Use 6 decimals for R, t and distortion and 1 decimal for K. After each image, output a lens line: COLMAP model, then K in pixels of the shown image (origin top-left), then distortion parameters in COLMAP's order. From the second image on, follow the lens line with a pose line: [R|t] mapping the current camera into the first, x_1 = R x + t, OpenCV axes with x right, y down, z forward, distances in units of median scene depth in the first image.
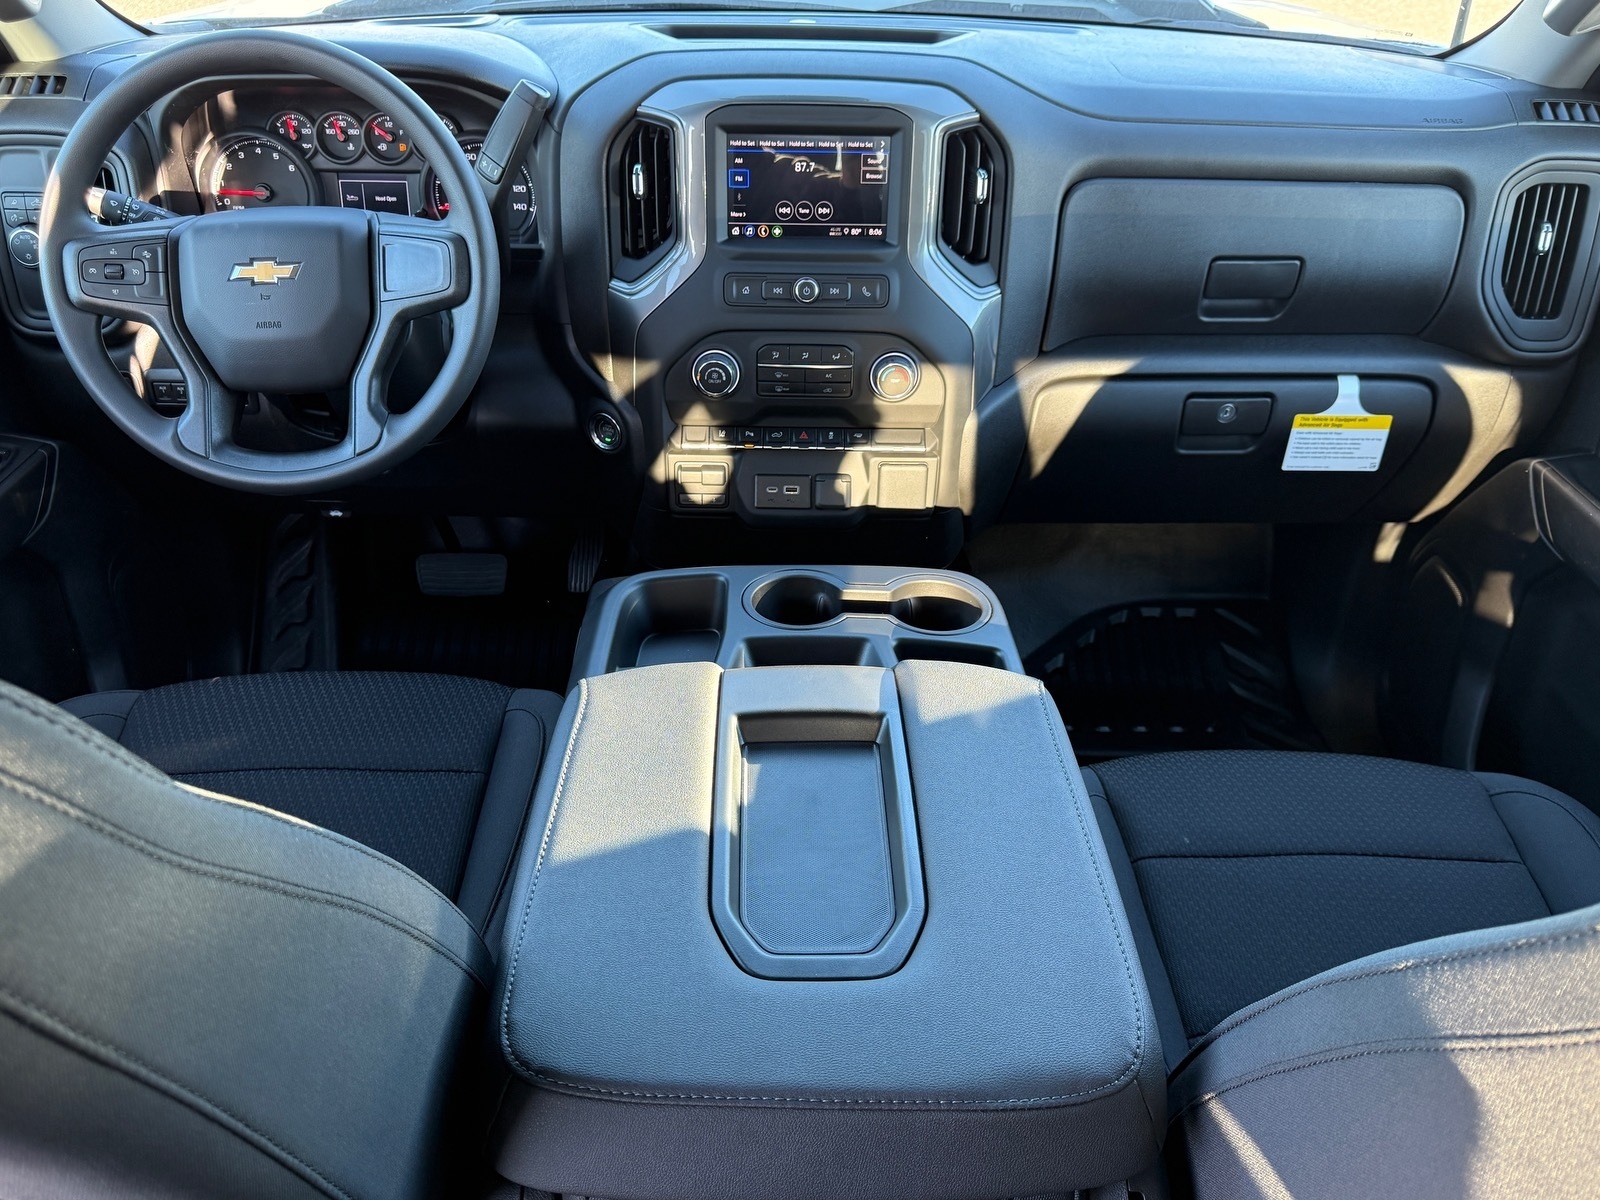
lens RADIAL K [[1275.1, 0, 800.0], [0, 1275.1, 600.0], [0, 0, 1]] dist [0.115260, -0.239886]
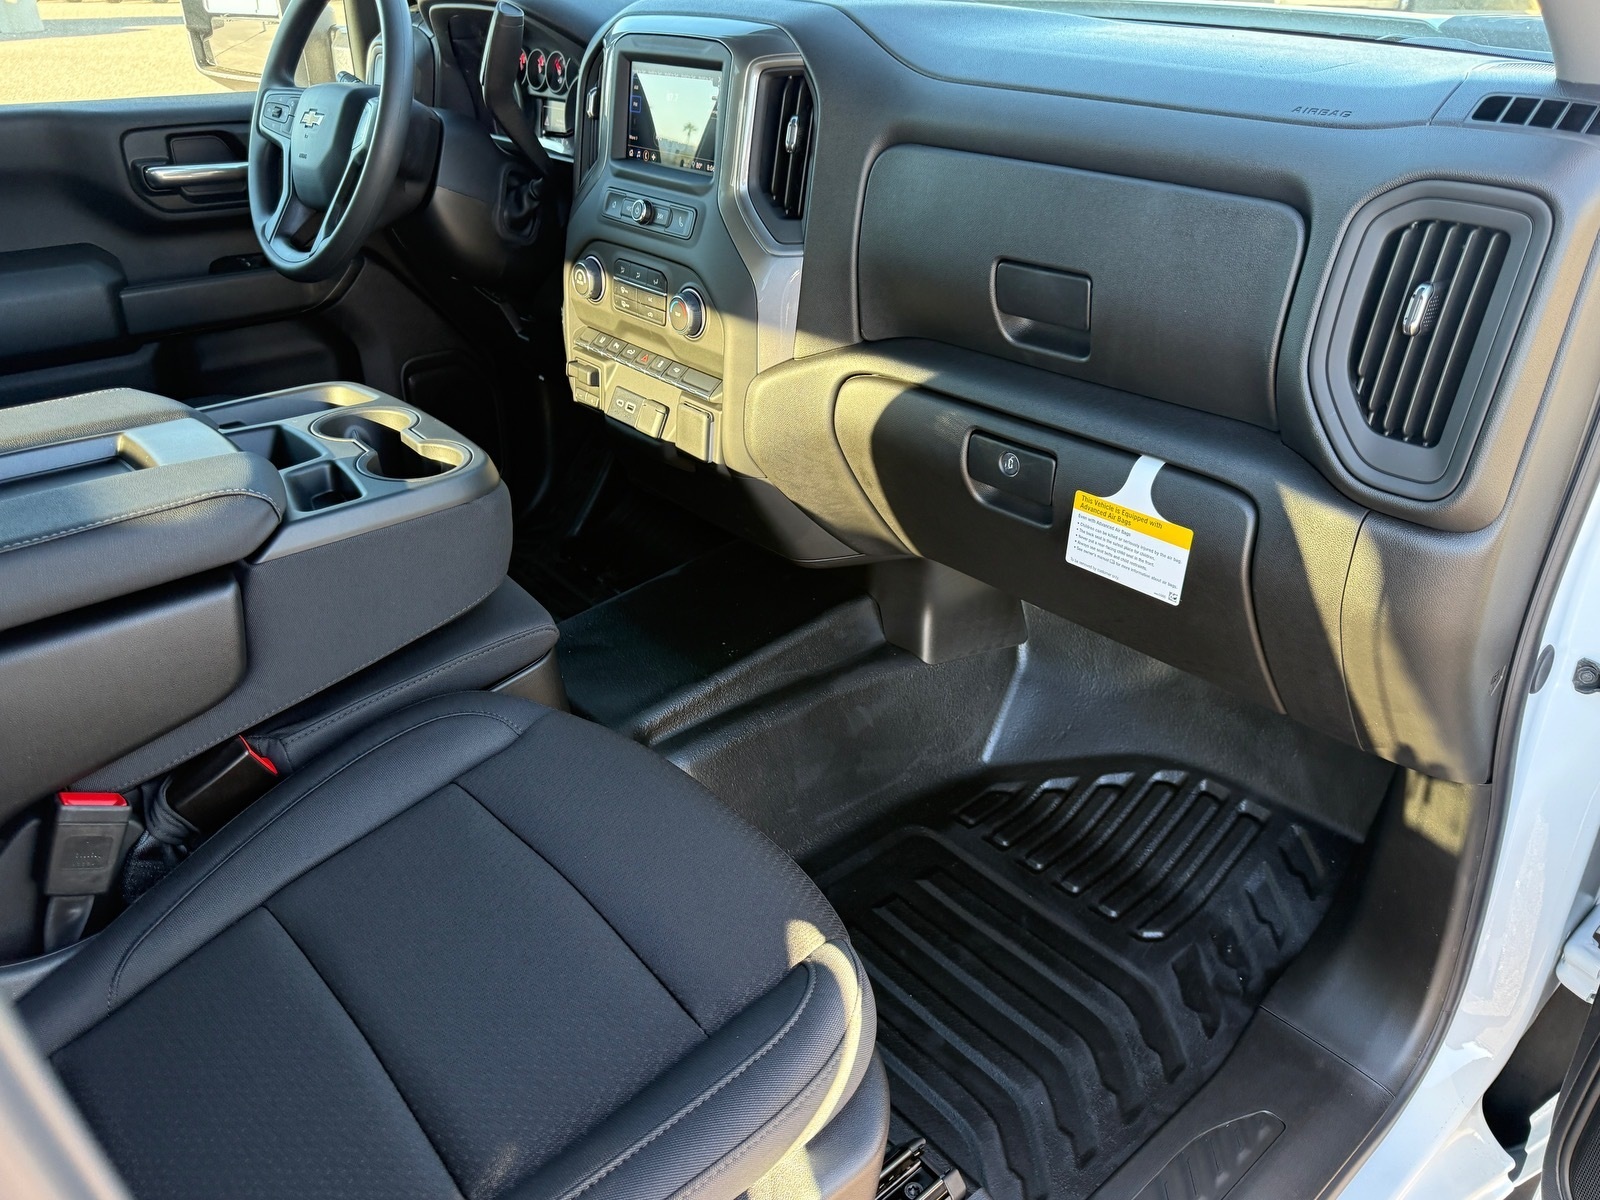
lens RADIAL K [[1146.8, 0, 745.9], [0, 1146.8, 621.6], [0, 0, 1]] dist [0.163791, -0.285239]
pose [[0.636039, 0.371230, -0.676493, 0.818009], [-0.404251, 0.907047, 0.117671, -0.079574], [0.657294, 0.198630, 0.726987, 0.410260]]
